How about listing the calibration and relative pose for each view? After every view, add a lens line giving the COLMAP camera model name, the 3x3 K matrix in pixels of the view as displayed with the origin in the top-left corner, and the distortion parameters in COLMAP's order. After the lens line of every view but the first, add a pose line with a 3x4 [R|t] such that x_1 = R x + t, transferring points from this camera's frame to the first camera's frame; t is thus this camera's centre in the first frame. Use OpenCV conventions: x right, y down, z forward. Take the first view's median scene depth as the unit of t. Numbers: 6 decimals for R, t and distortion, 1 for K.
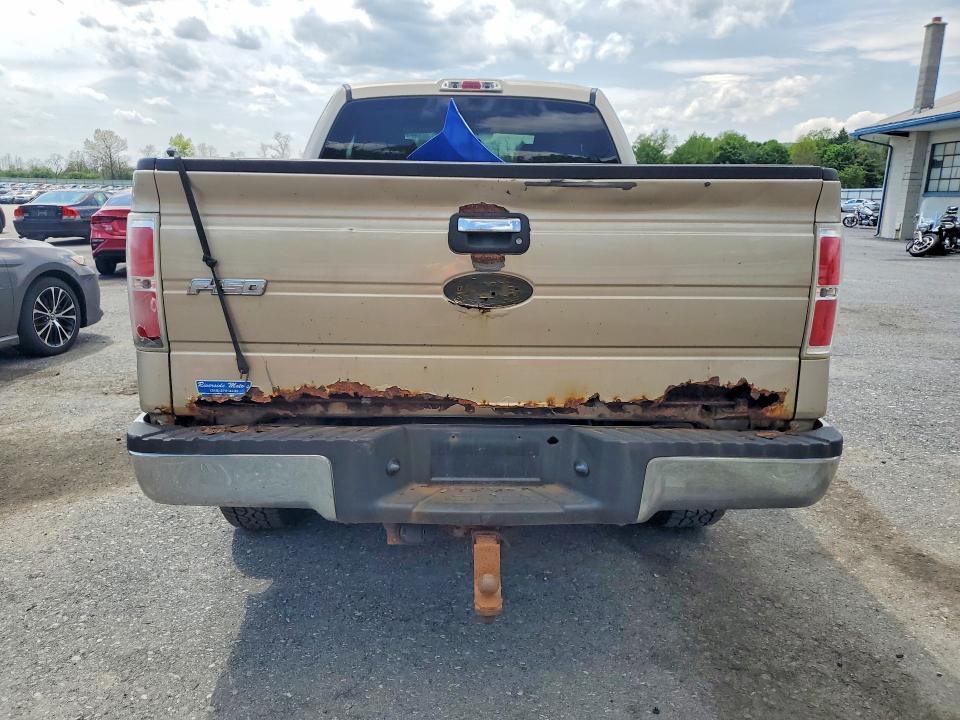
lens RADIAL K [[773.7, 0, 480.0], [0, 773.7, 360.0], [0, 0, 1]] dist [0.009964, 0.005716]
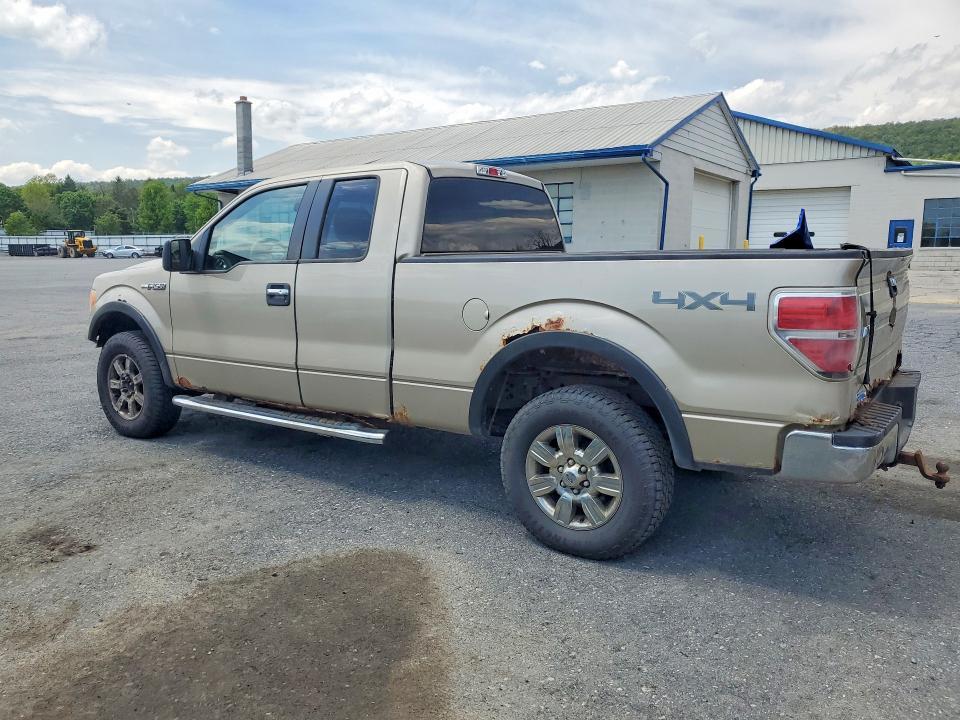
lens RADIAL K [[749.7, 0, 480.0], [0, 749.7, 360.0], [0, 0, 1]] dist [0.003865, -0.009719]
pose [[0.591215, -0.140111, 0.794251, -0.905620], [0.180307, 0.982830, 0.039163, -0.107358], [-0.786101, 0.120055, 0.606327, 0.320618]]
